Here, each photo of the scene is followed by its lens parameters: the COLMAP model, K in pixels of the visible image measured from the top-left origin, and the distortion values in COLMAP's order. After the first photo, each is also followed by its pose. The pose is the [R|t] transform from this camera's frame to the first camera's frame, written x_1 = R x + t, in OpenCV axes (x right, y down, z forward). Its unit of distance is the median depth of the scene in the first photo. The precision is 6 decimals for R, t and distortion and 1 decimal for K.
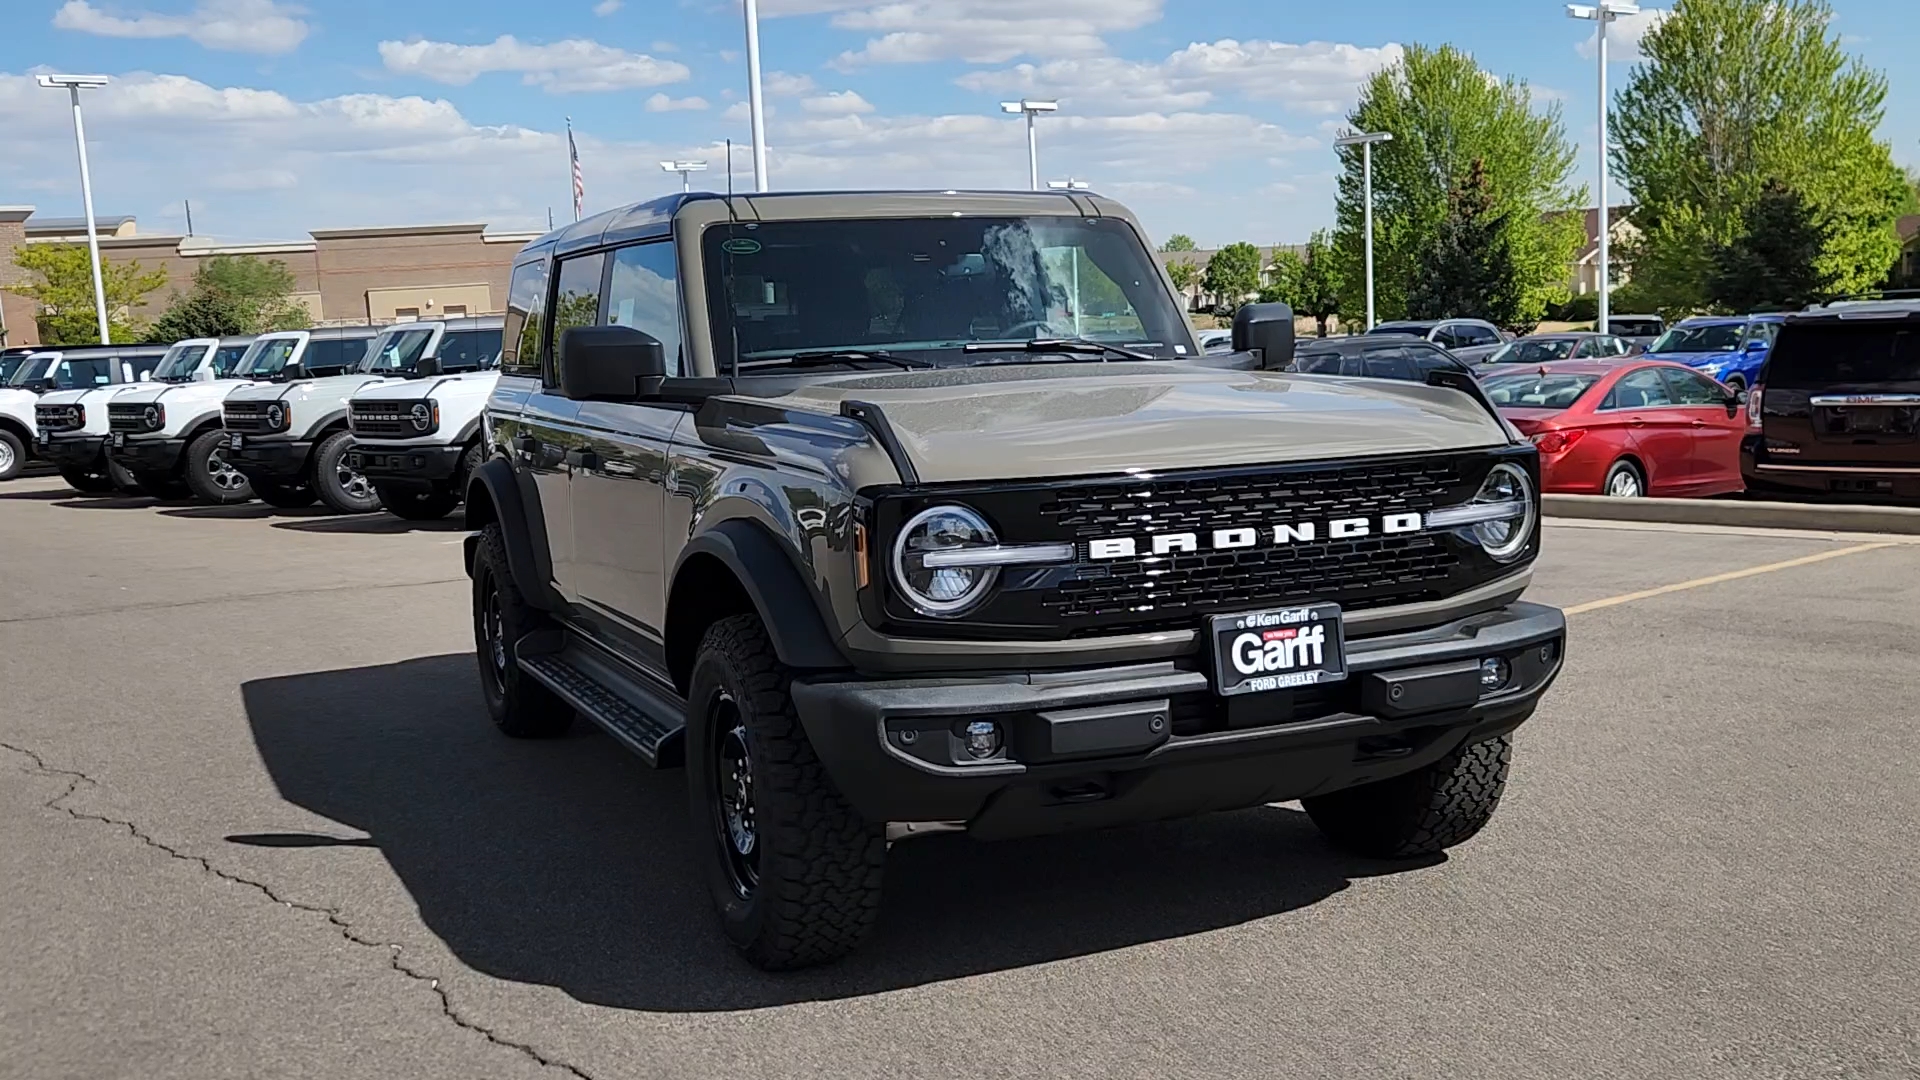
lens RADIAL K [[1892.9, 0, 945.0], [0, 1892.9, 540.2], [0, 0, 1]] dist [0.027225, 0.000000]
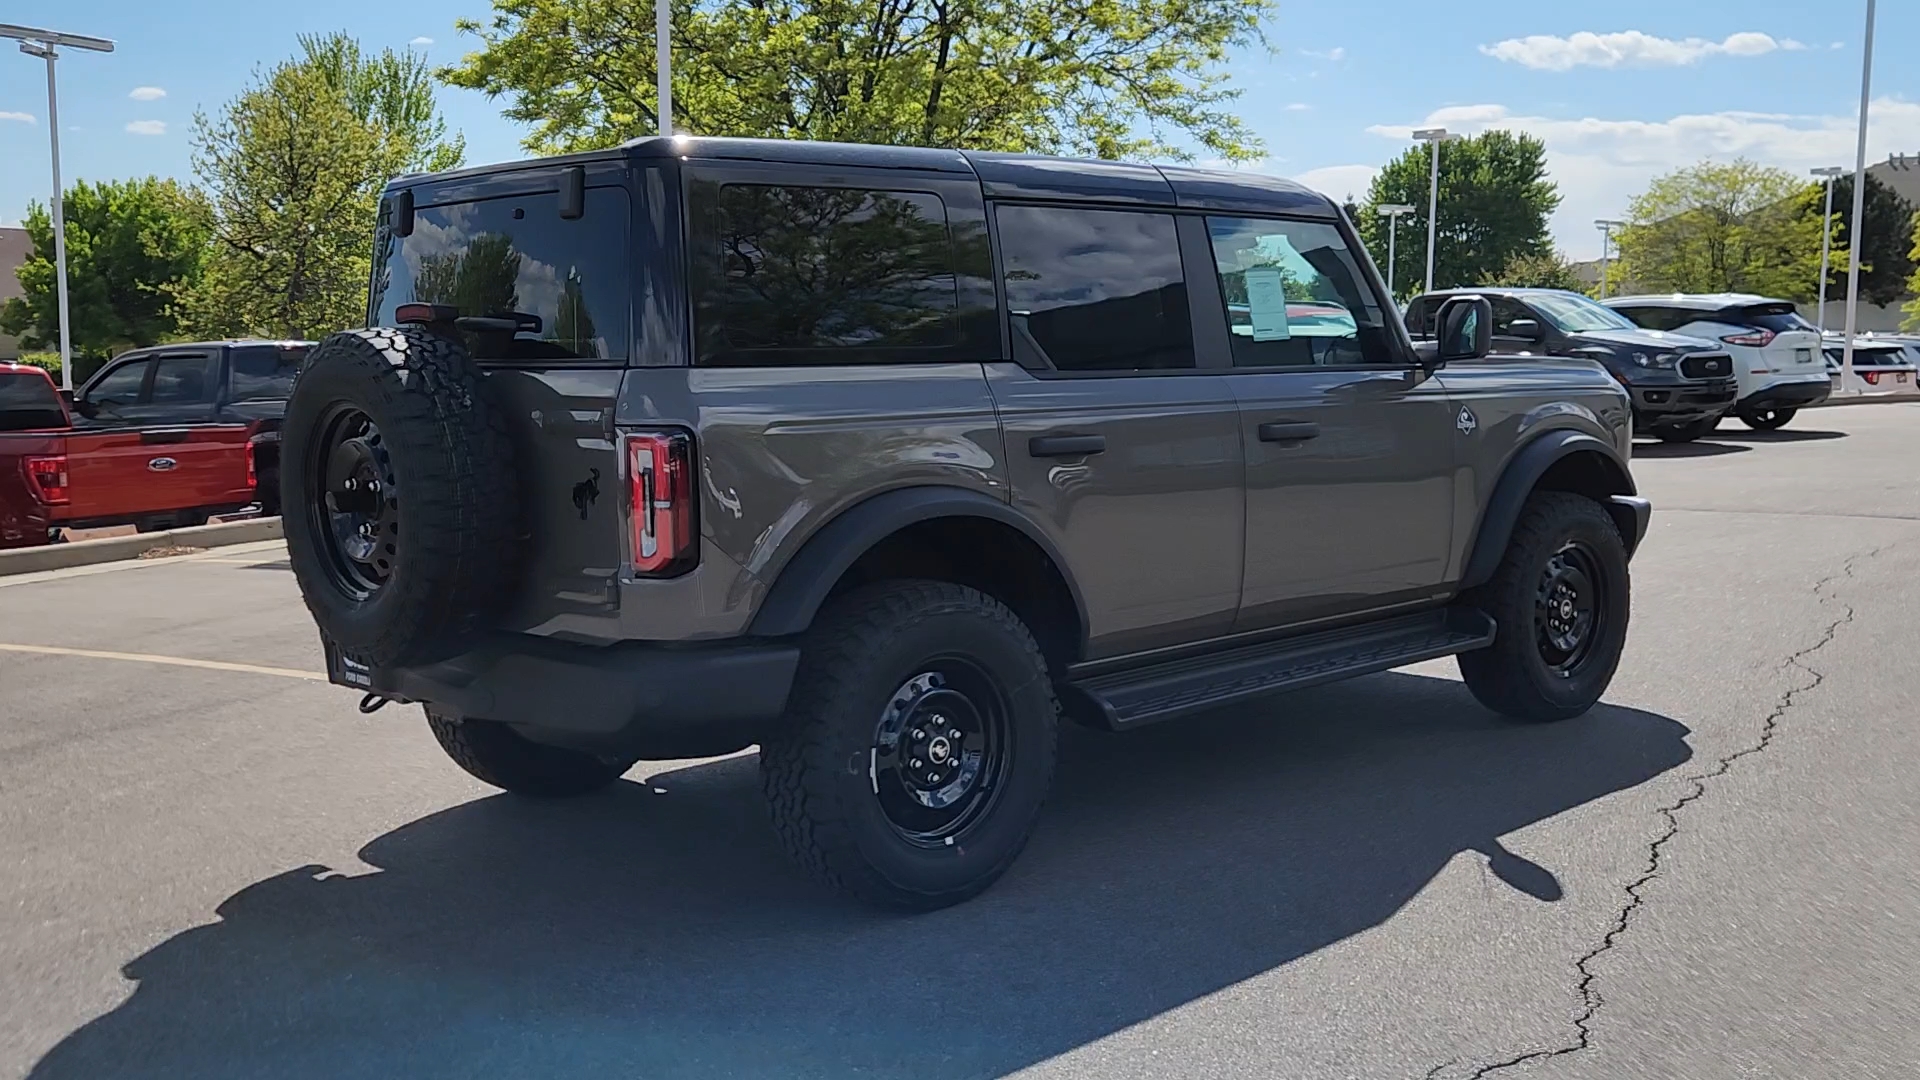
lens RADIAL K [[1892.9, 0, 950.8], [0, 1892.9, 529.3], [0, 0, 1]] dist [0.027225, 0.000000]
pose [[-0.334506, -0.052074, 0.940954, -1.413081], [0.133130, 0.985848, 0.101886, -0.155418], [-0.932943, 0.159351, -0.322839, 1.998608]]
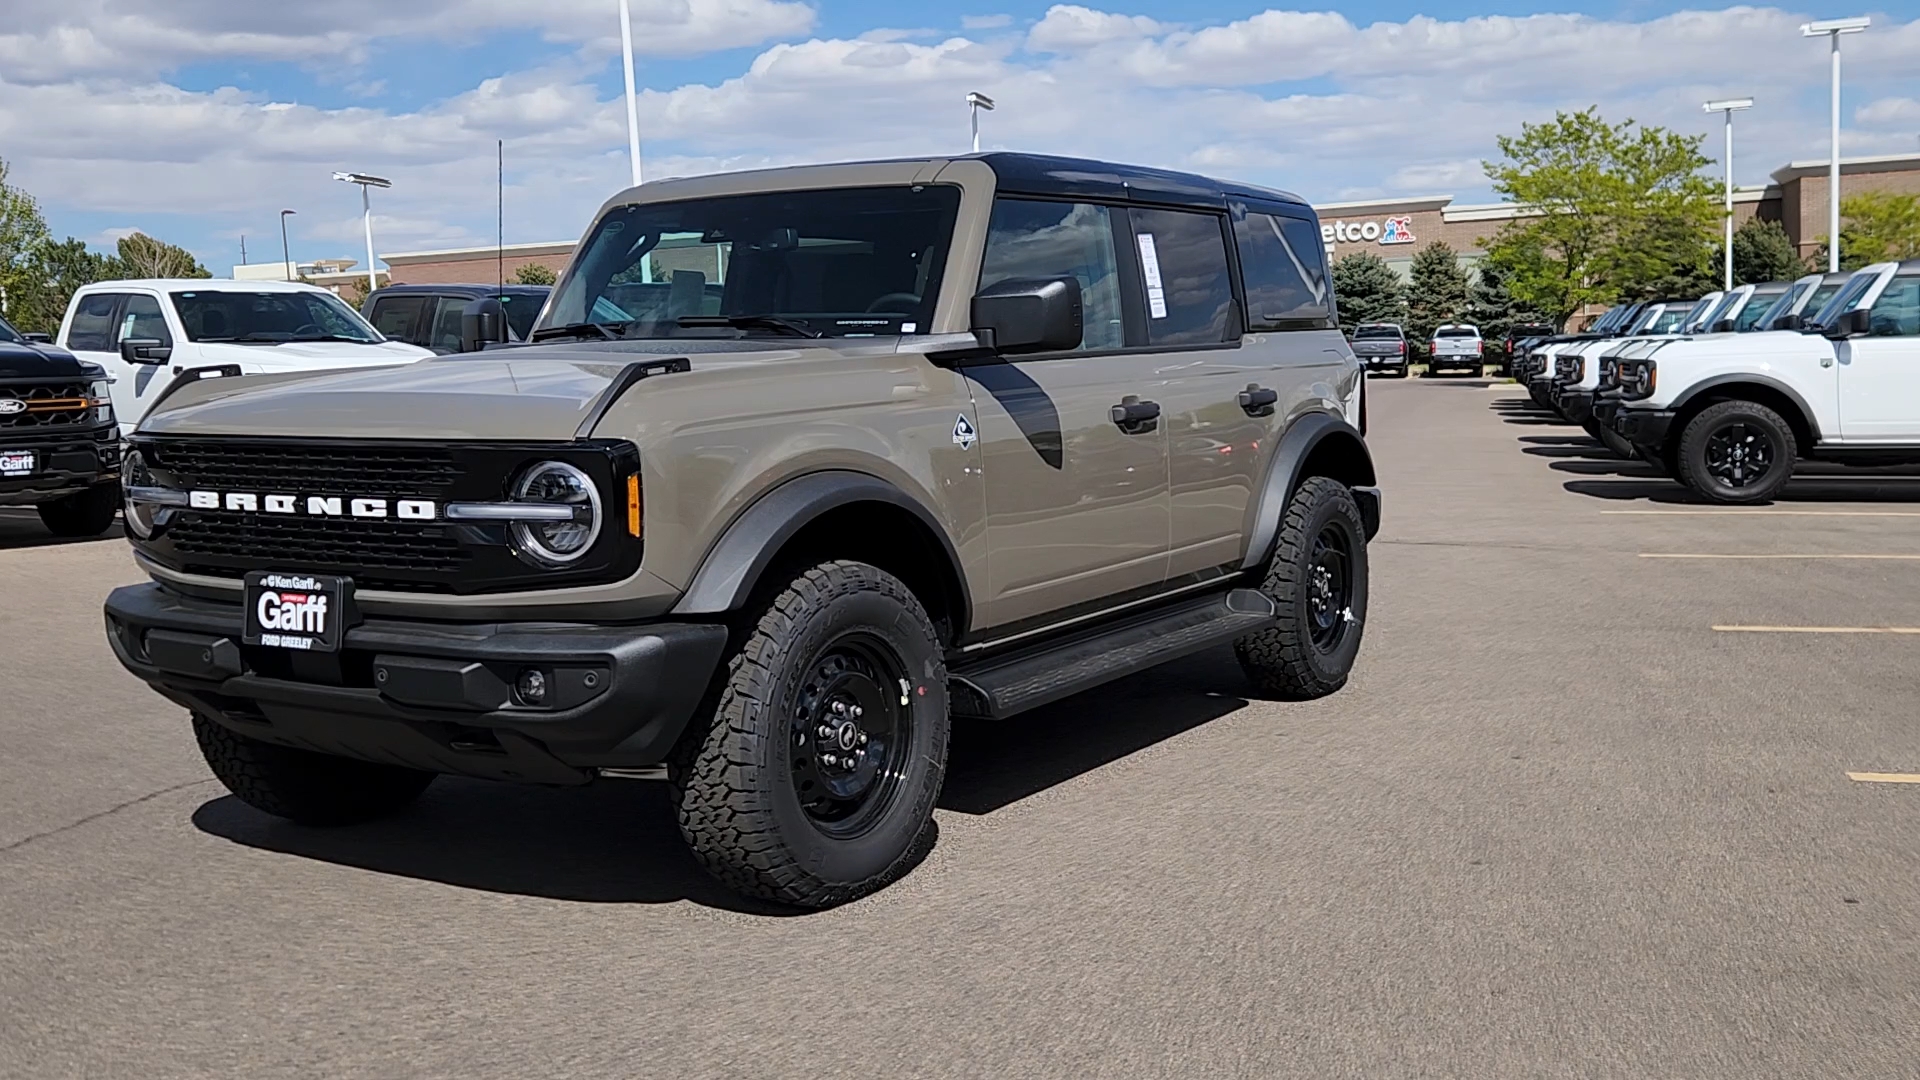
lens RADIAL K [[1892.9, 0, 933.9], [0, 1892.9, 535.8], [0, 0, 1]] dist [0.027225, 0.000000]
pose [[0.553680, 0.111402, -0.825244, 1.168805], [-0.090768, 0.993180, 0.073173, -0.089473], [0.827768, 0.034391, 0.560015, 0.650695]]
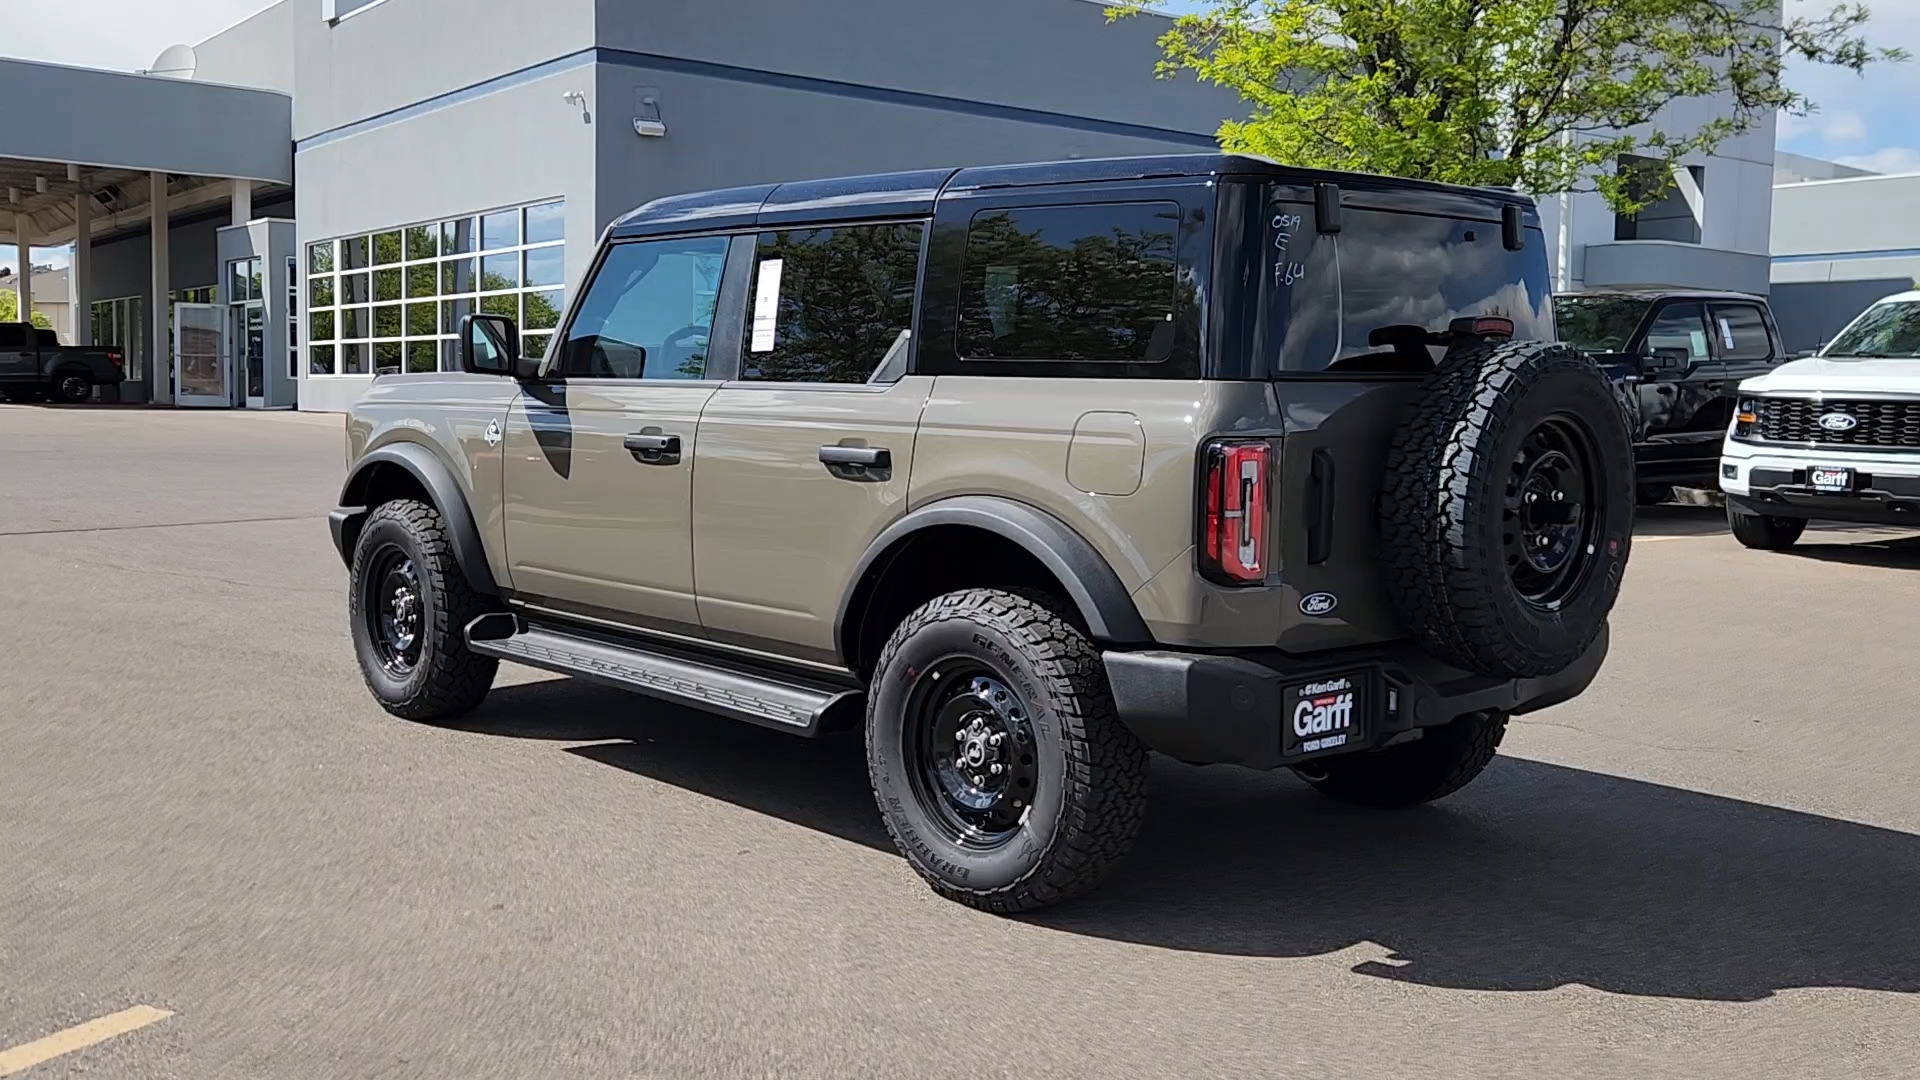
lens RADIAL K [[1892.9, 0, 955.7], [0, 1892.9, 555.5], [0, 0, 1]] dist [0.027225, 0.000000]
pose [[-0.938369, 0.059631, -0.340452, 0.391984], [-0.017967, 0.975258, 0.220338, -0.312615], [0.345167, 0.212875, -0.914081, 2.832215]]
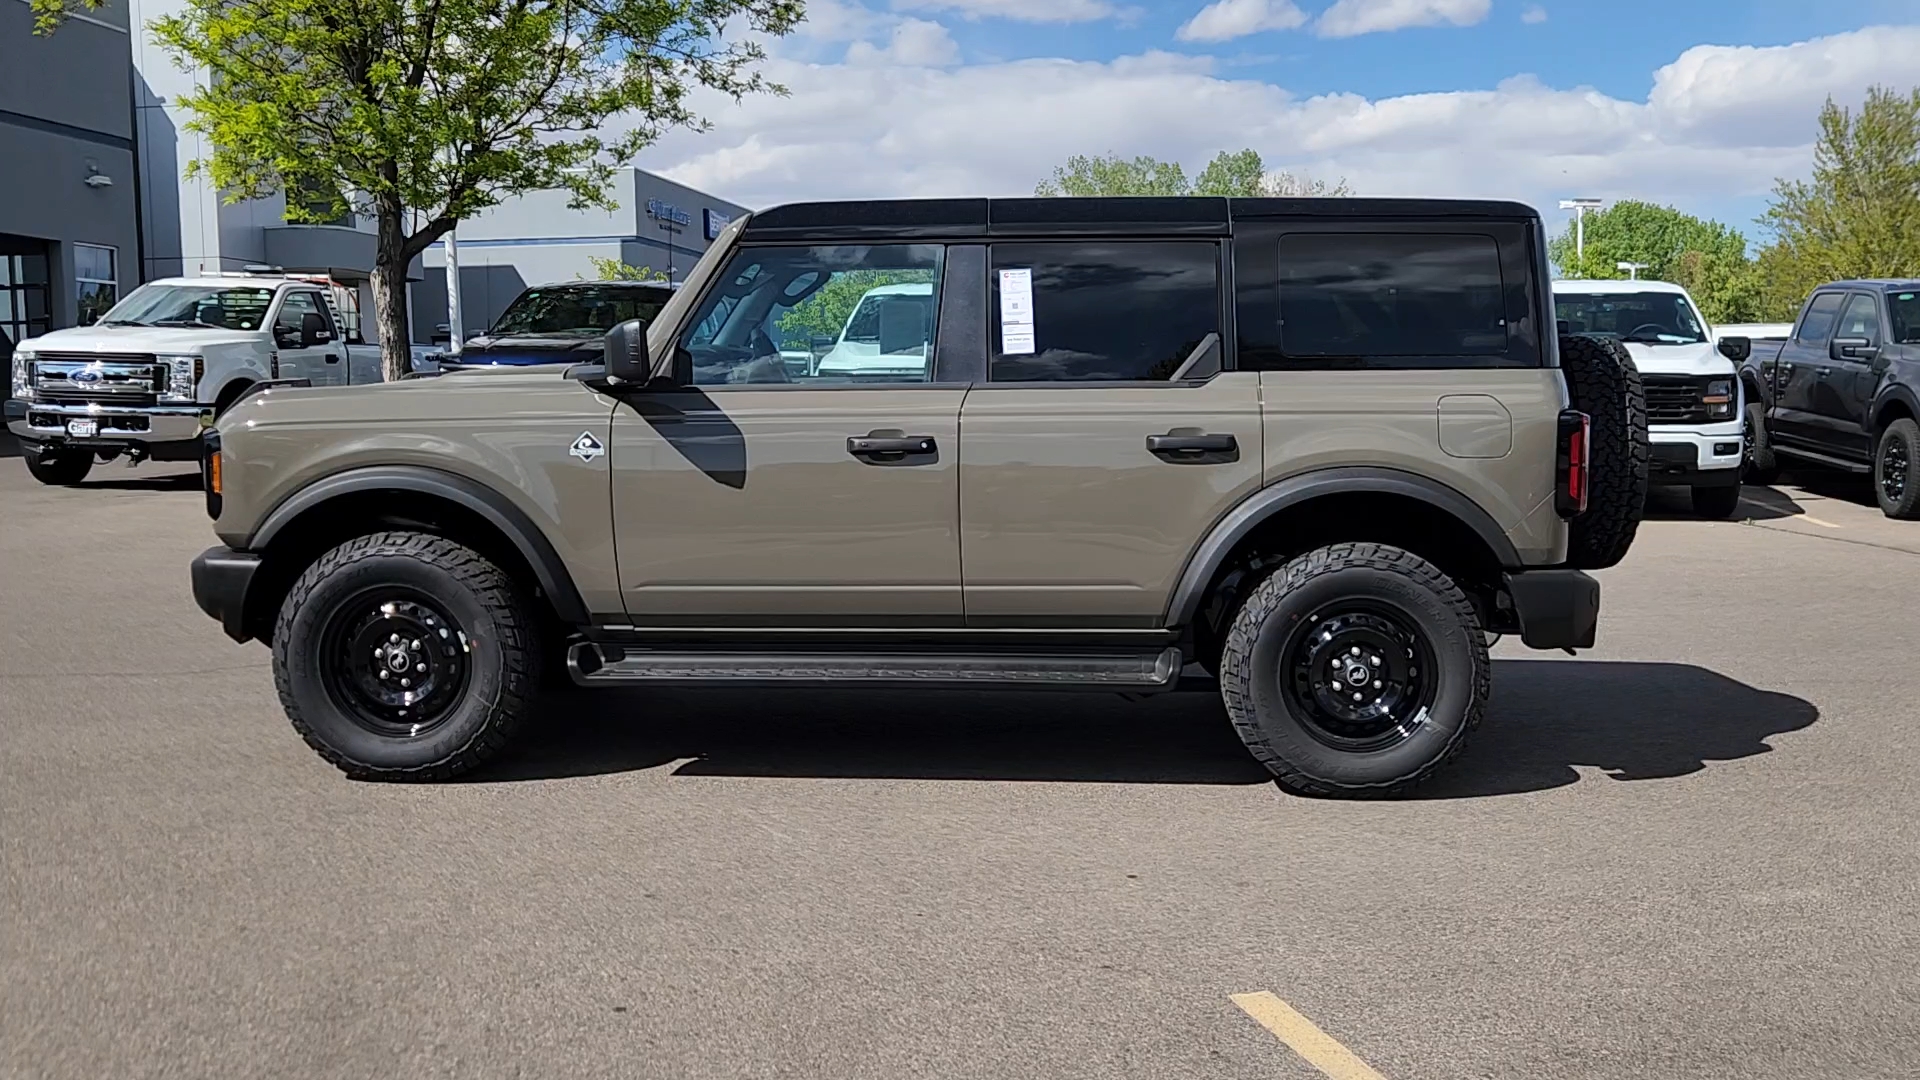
lens RADIAL K [[1892.9, 0, 957.9], [0, 1892.9, 531.0], [0, 0, 1]] dist [0.027225, 0.000000]
pose [[-0.426680, 0.126649, -0.895491, 1.352657], [-0.082285, 0.980603, 0.177894, -0.278550], [0.900652, 0.149589, -0.407983, 2.129844]]
